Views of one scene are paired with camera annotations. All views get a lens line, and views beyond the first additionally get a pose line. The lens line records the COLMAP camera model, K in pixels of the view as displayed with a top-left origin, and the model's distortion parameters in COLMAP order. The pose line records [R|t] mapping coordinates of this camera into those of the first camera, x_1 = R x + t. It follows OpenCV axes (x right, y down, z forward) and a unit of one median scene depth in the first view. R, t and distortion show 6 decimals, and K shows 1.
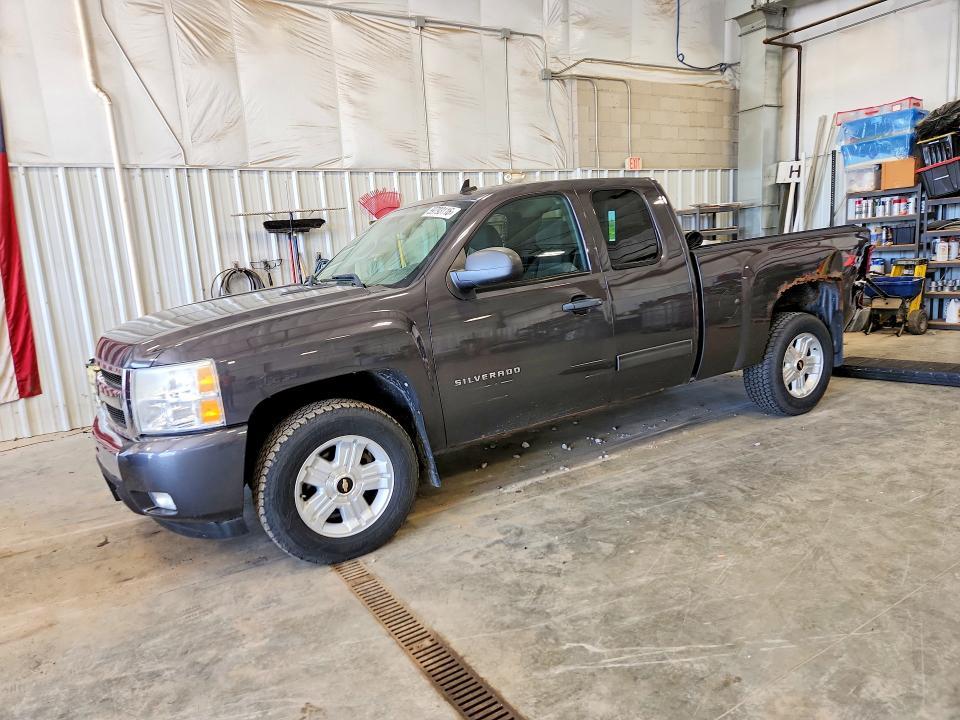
lens RADIAL K [[680.1, 0, 480.0], [0, 680.1, 360.0], [0, 0, 1]] dist [0.097017, -0.092332]
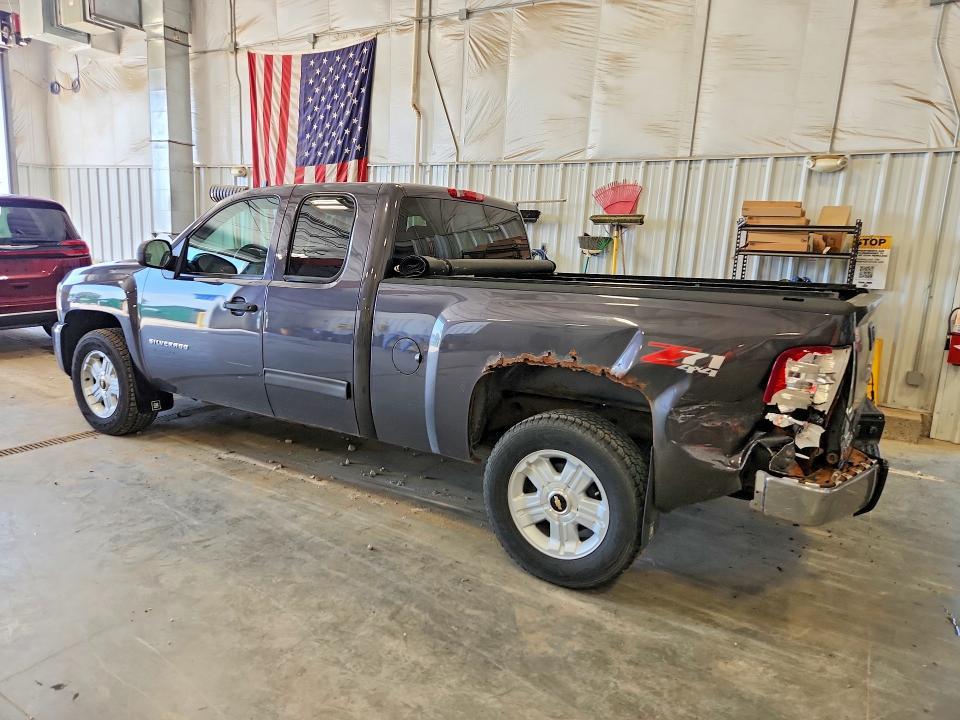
lens RADIAL K [[680.1, 0, 480.0], [0, 680.1, 360.0], [0, 0, 1]] dist [0.097017, -0.092332]
pose [[0.396159, 0.248743, -0.883847, 0.955217], [-0.218340, 0.960514, 0.172455, -0.204090], [0.891844, 0.124660, 0.434826, 0.689553]]
